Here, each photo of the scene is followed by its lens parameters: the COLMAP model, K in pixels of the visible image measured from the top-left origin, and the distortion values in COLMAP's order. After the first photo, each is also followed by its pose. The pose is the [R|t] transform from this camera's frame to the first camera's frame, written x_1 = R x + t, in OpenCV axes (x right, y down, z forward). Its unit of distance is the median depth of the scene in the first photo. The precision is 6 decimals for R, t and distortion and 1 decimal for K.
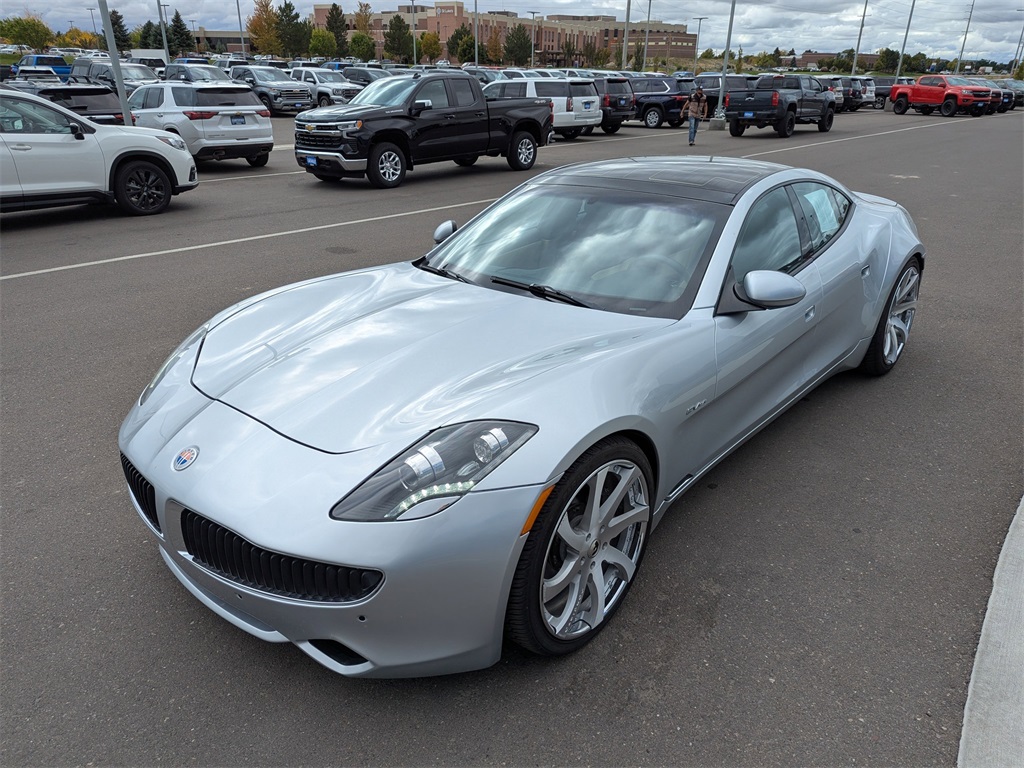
lens RADIAL K [[733.8, 0, 498.1], [0, 733.8, 396.8], [0, 0, 1]] dist [0.044251, -0.027187]
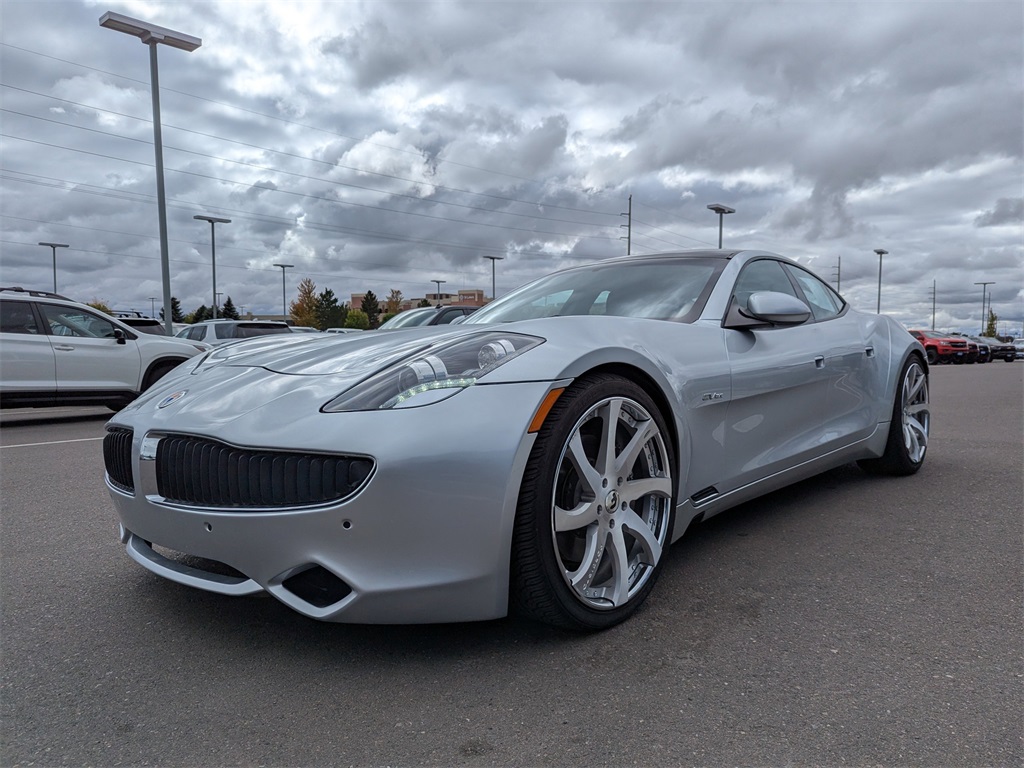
lens RADIAL K [[730.6, 0, 513.7], [0, 730.6, 387.0], [0, 0, 1]] dist [0.071091, -0.068345]
pose [[0.999976, -0.006944, -0.000864, 0.001813], [0.006188, 0.935198, -0.354072, 0.059662], [0.003267, 0.354058, 0.935218, 0.017051]]
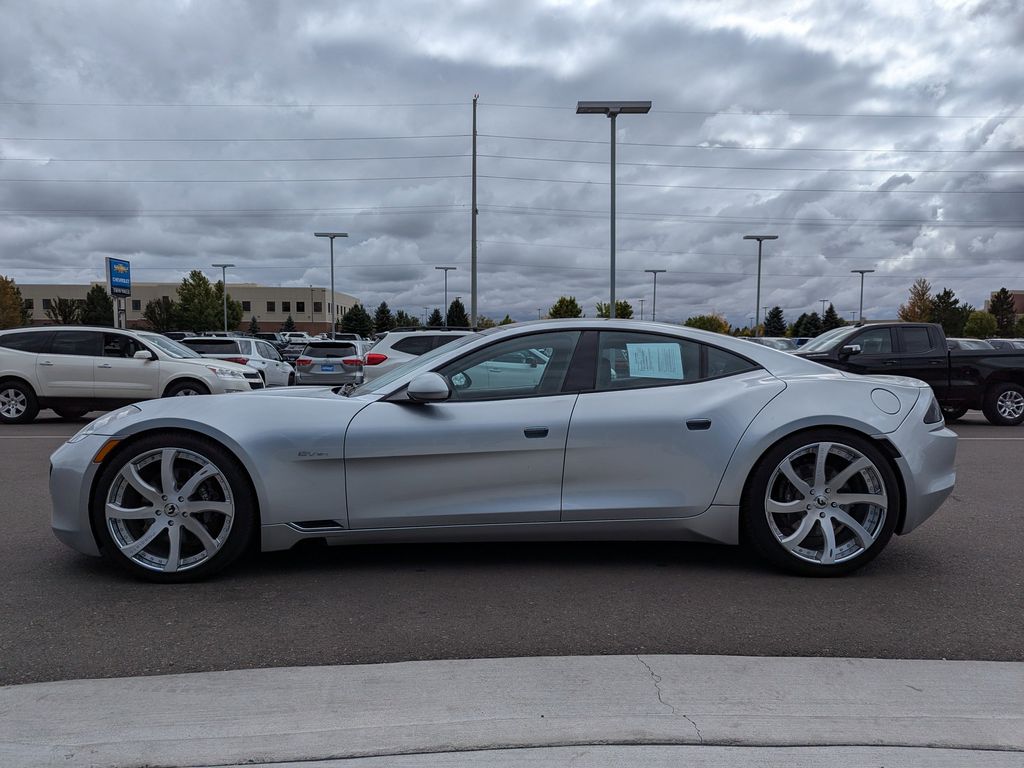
lens RADIAL K [[739.6, 0, 518.8], [0, 739.6, 383.5], [0, 0, 1]] dist [0.053563, -0.047942]
pose [[0.679459, 0.032840, -0.732979, 0.266701], [-0.298366, 0.925035, -0.235135, 0.016865], [0.670309, 0.378461, 0.638321, 0.061837]]
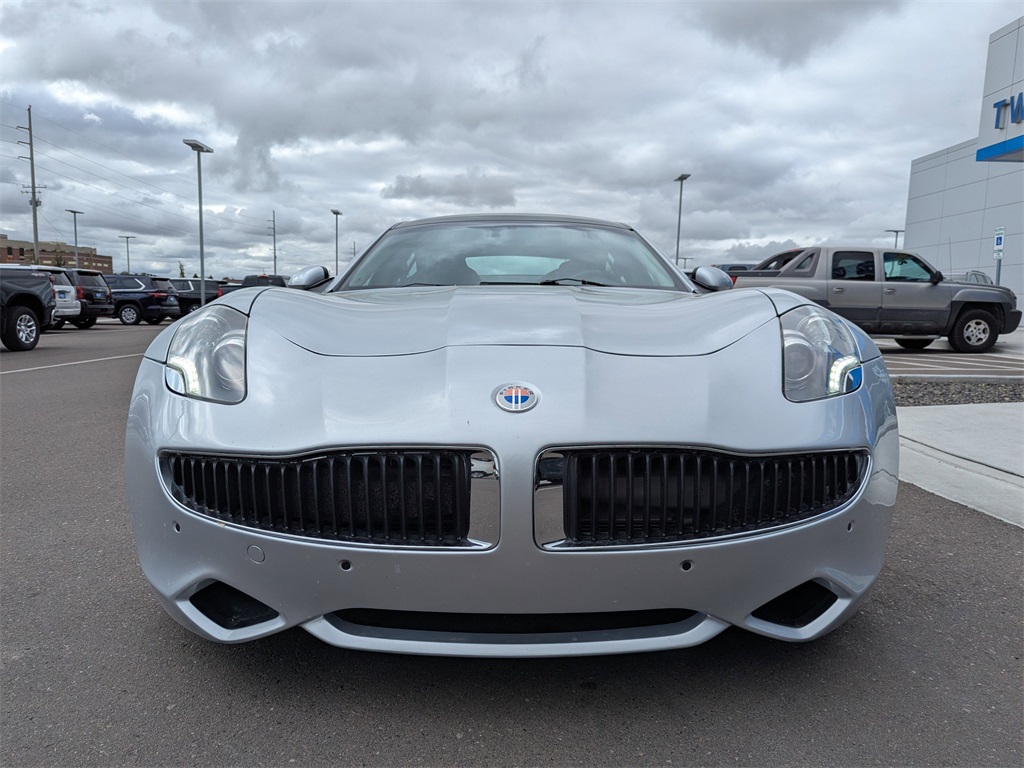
lens RADIAL K [[739.6, 0, 518.8], [0, 739.6, 383.5], [0, 0, 1]] dist [0.053563, -0.047942]
pose [[0.736019, -0.059395, 0.674350, -0.126017], [0.255987, 0.946597, -0.196023, 0.029193], [-0.626695, 0.316901, 0.711918, 0.081032]]
